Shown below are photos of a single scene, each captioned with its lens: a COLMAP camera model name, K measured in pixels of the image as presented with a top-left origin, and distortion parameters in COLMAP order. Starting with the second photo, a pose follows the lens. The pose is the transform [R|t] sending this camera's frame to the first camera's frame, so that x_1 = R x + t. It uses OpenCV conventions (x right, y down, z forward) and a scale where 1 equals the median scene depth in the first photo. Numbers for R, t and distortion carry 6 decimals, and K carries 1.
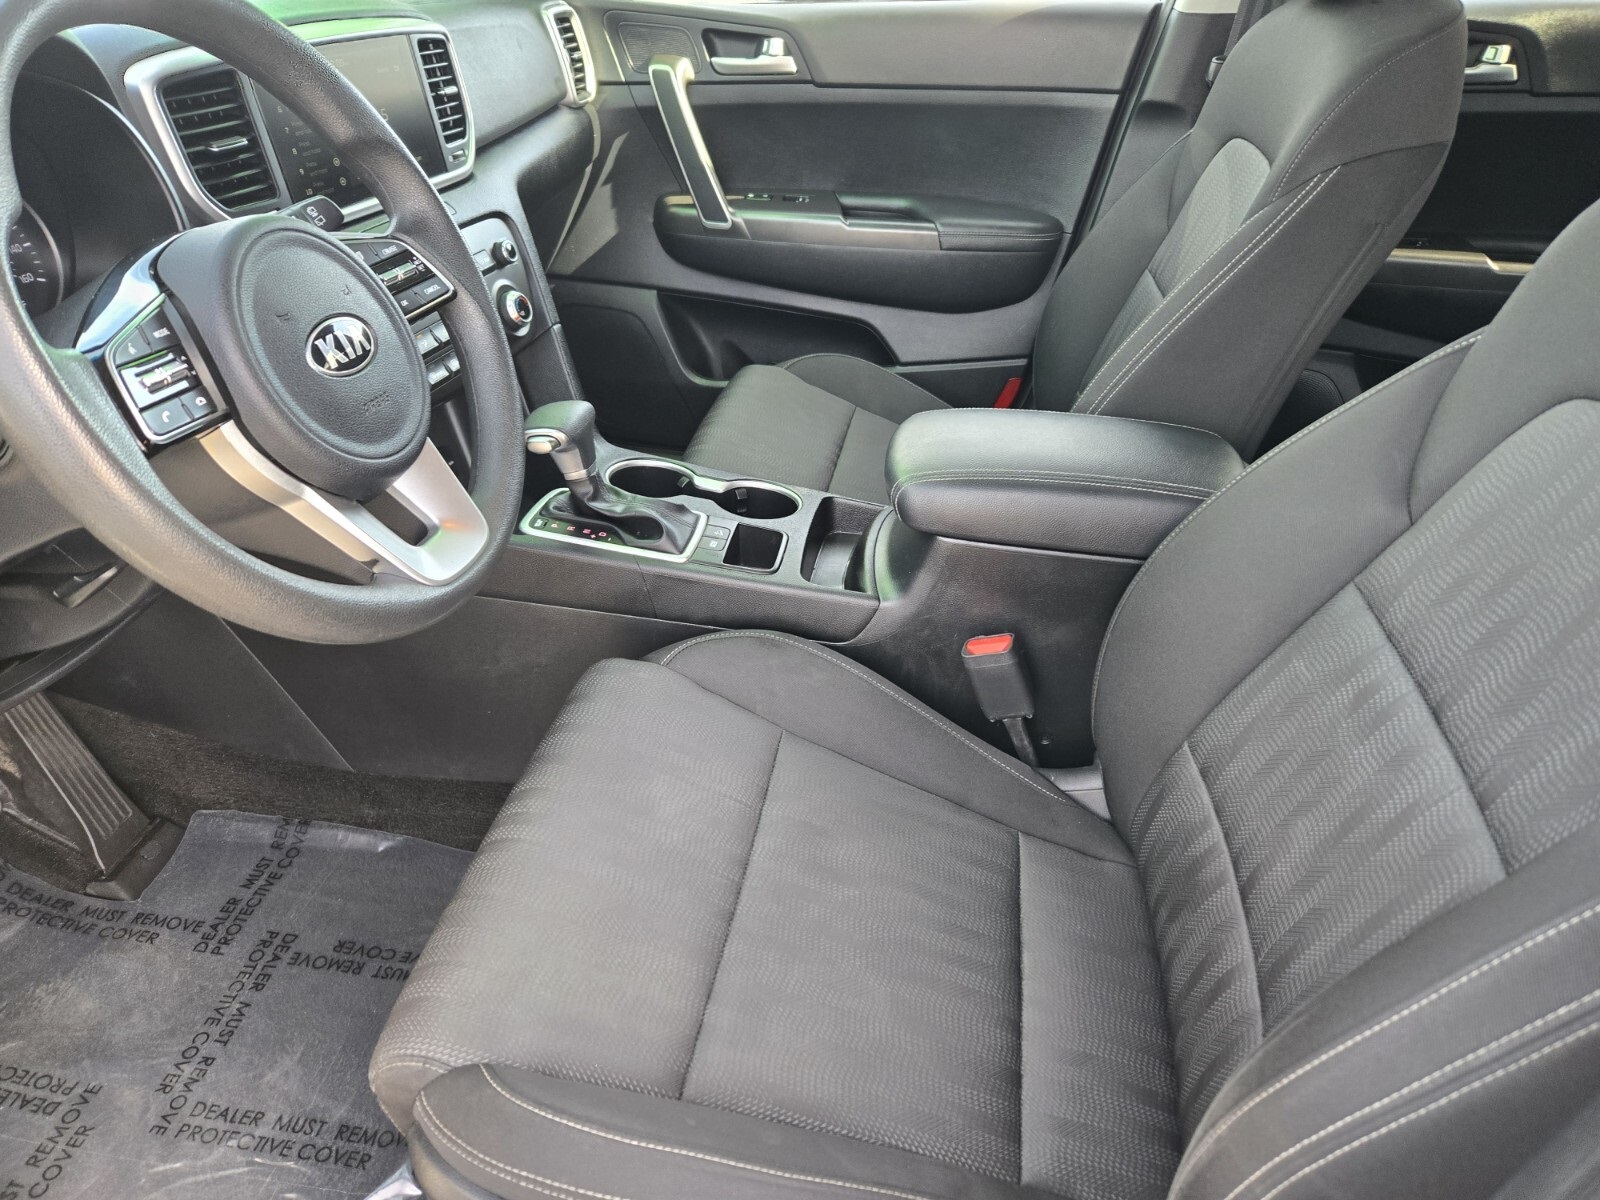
lens RADIAL K [[1085.3, 0, 818.7], [0, 1085.3, 593.6], [0, 0, 1]] dist [0.049167, -0.050005]
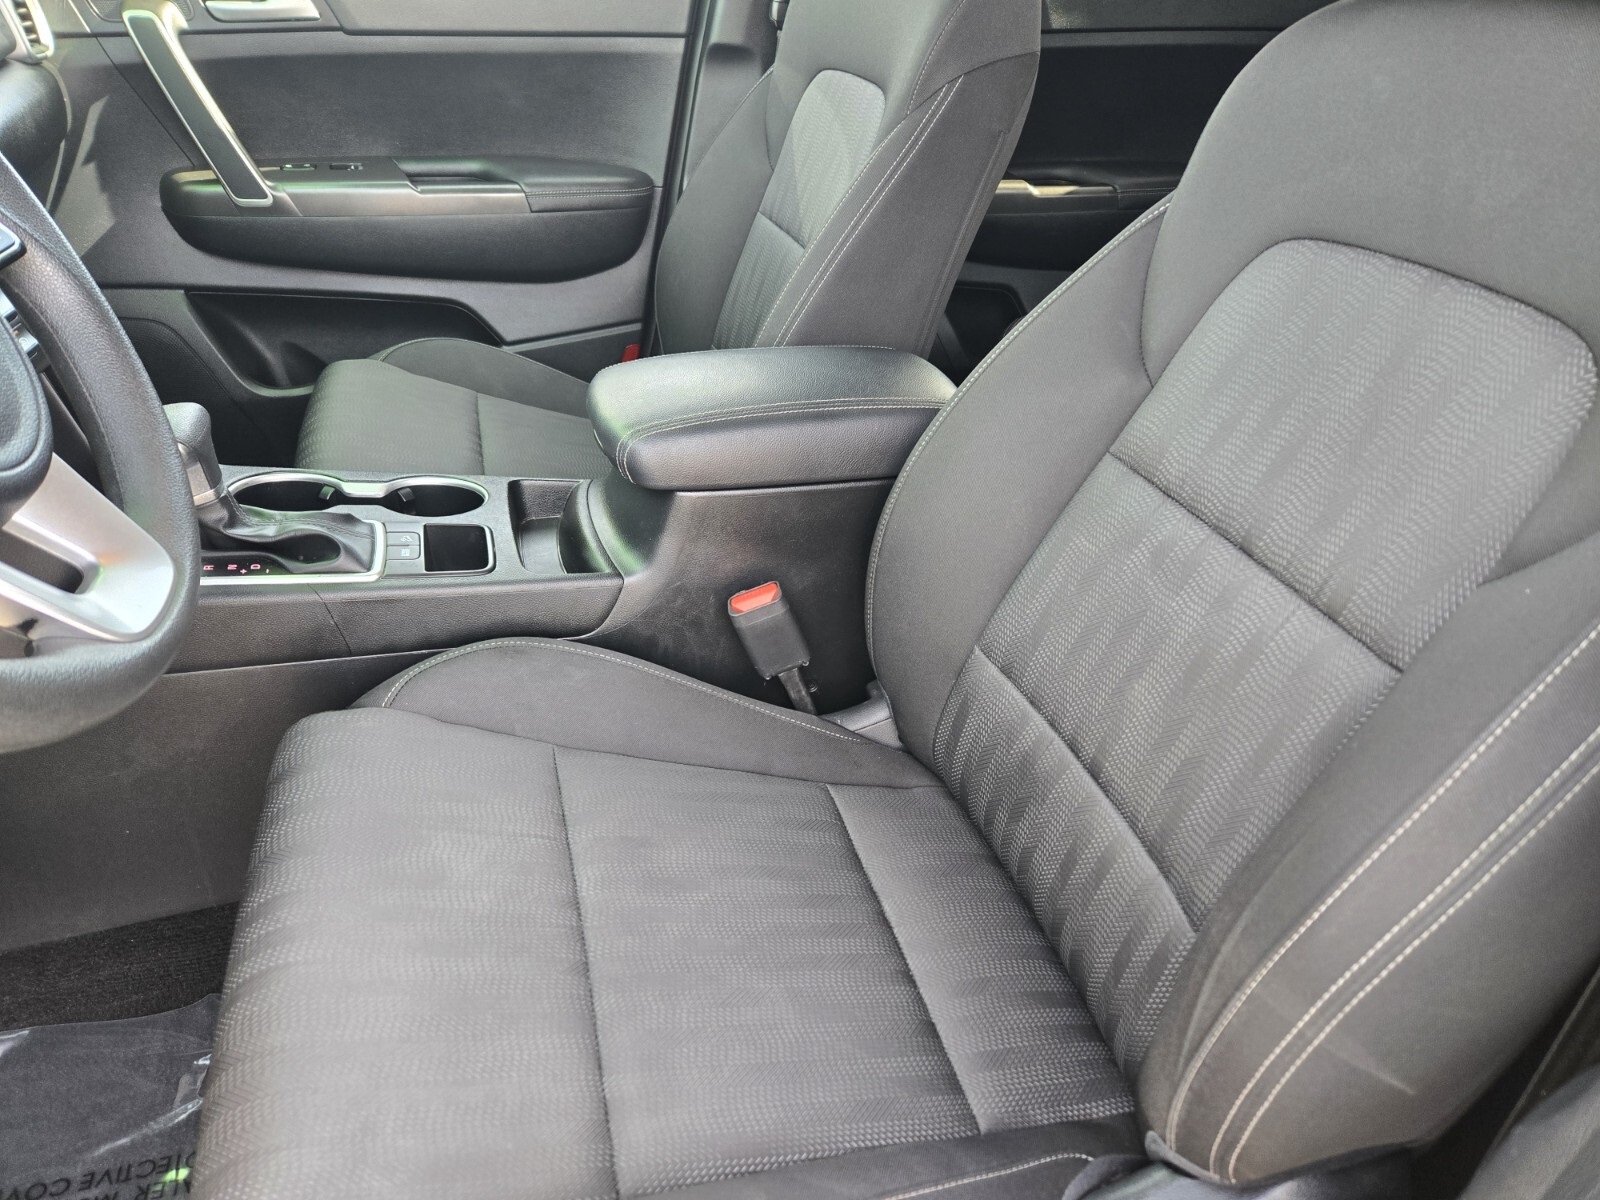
lens RADIAL K [[1074.7, 0, 806.9], [0, 1074.7, 596.9], [0, 0, 1]] dist [0.044954, -0.038741]
pose [[0.903069, -0.207499, 0.376047, -0.136234], [0.206396, 0.977492, 0.043715, 0.014422], [-0.376653, 0.038137, 0.925569, 0.124527]]
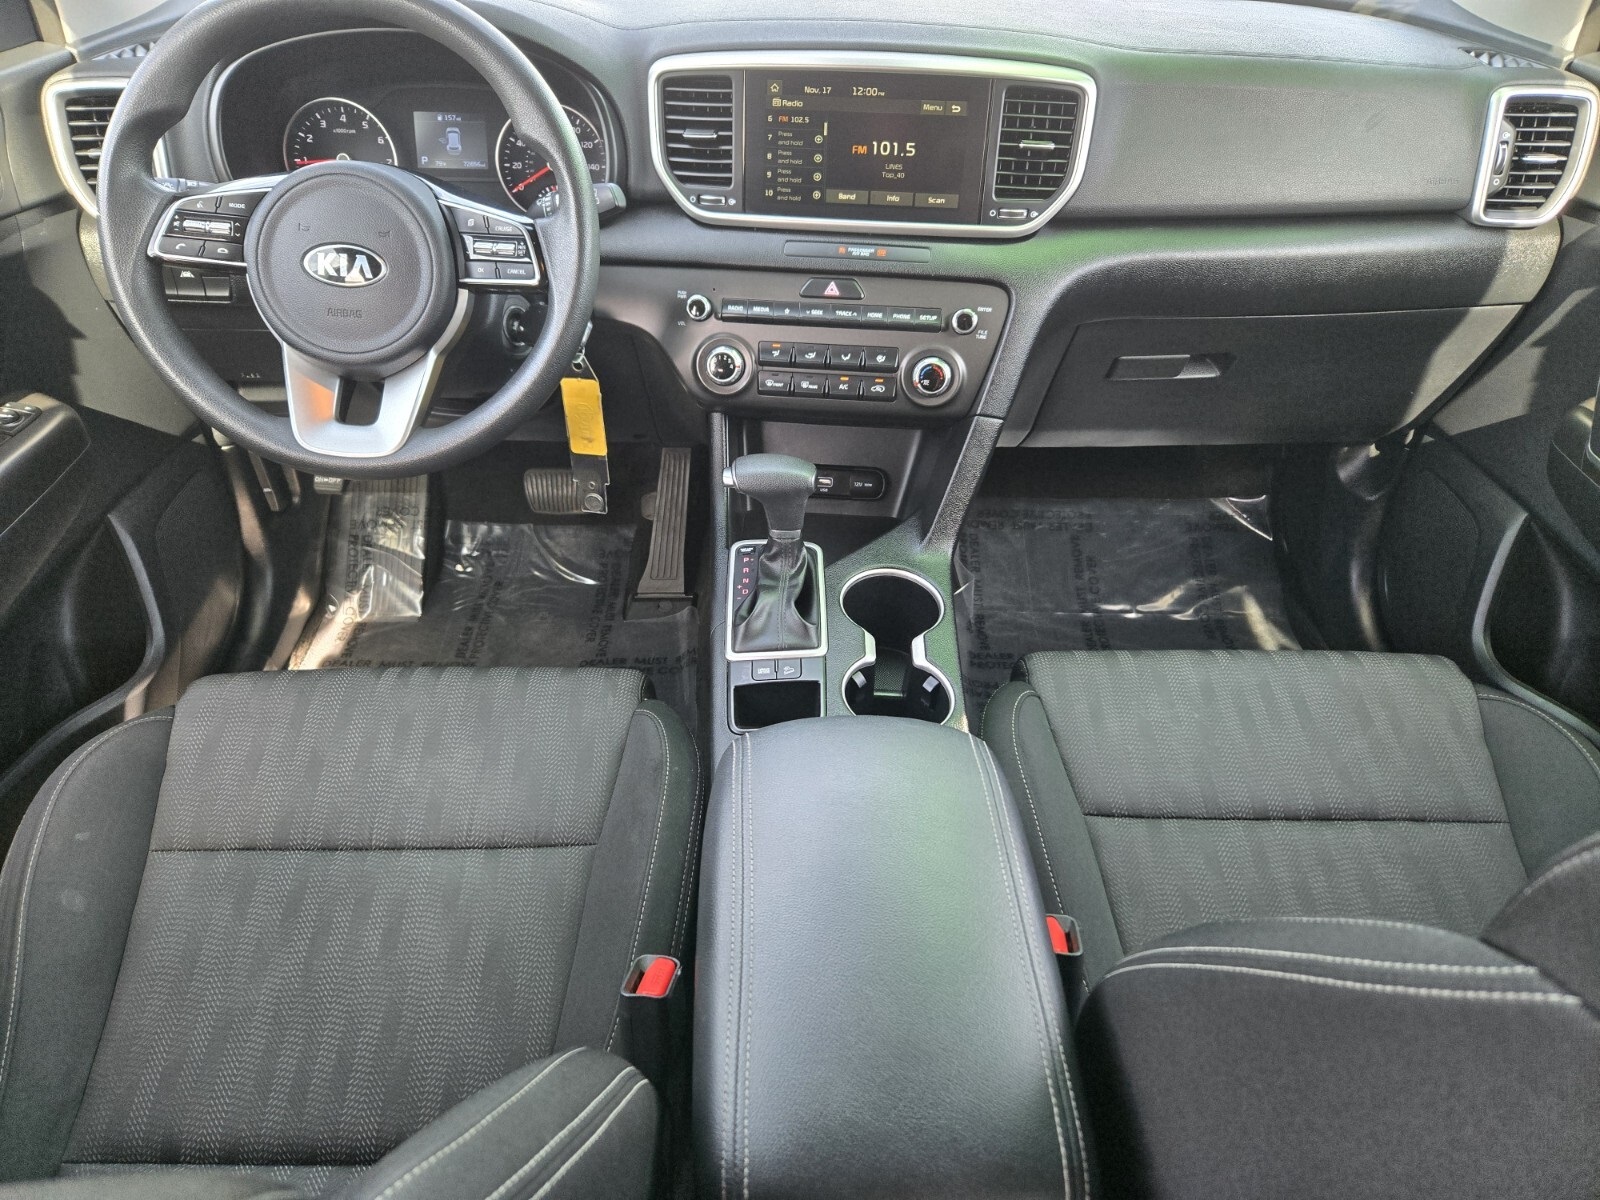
lens RADIAL K [[1074.7, 0, 806.9], [0, 1074.7, 596.9], [0, 0, 1]] dist [0.044954, -0.038741]
pose [[0.163956, 0.544751, -0.822414, 0.590682], [-0.531339, 0.751193, 0.391648, -0.446813], [0.831142, 0.372767, 0.412610, 0.640652]]
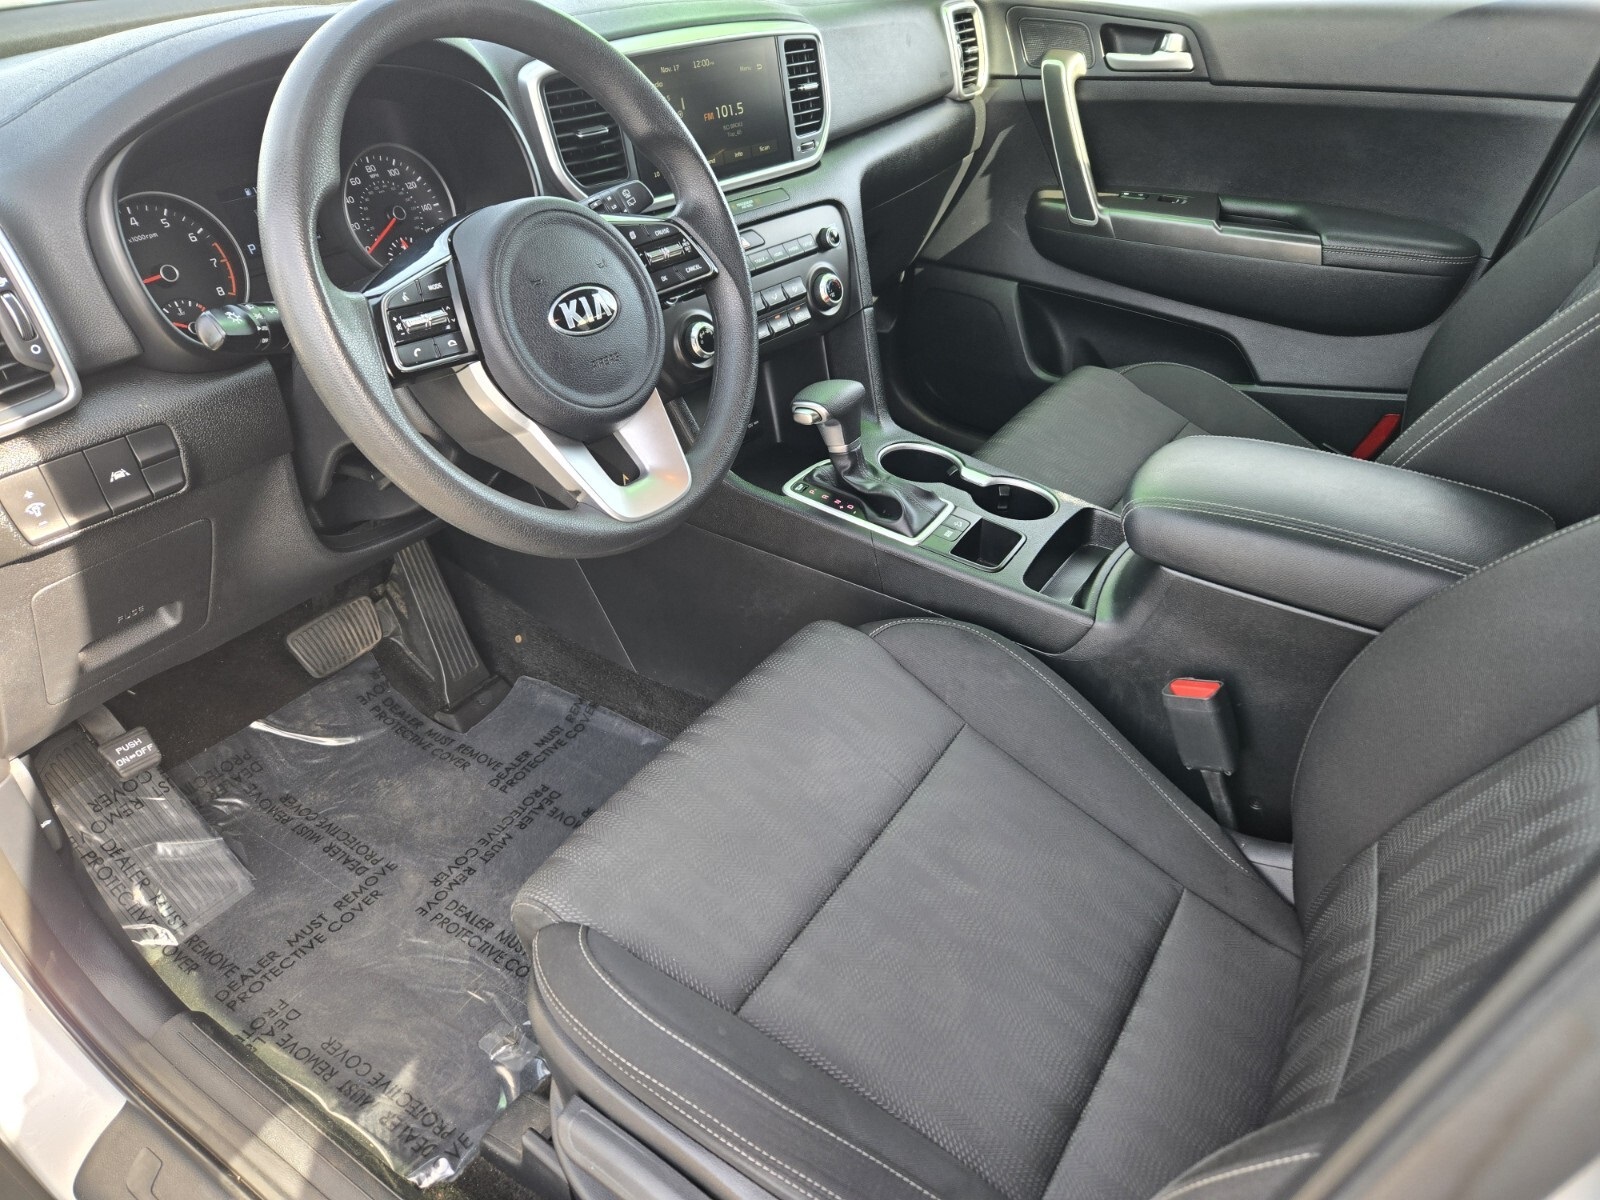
lens RADIAL K [[1074.7, 0, 806.9], [0, 1074.7, 596.9], [0, 0, 1]] dist [0.044954, -0.038741]
pose [[0.909303, 0.196977, -0.366563, 0.167109], [-0.189438, 0.980247, 0.056825, -0.019098], [0.370516, 0.017770, 0.928656, -0.000691]]
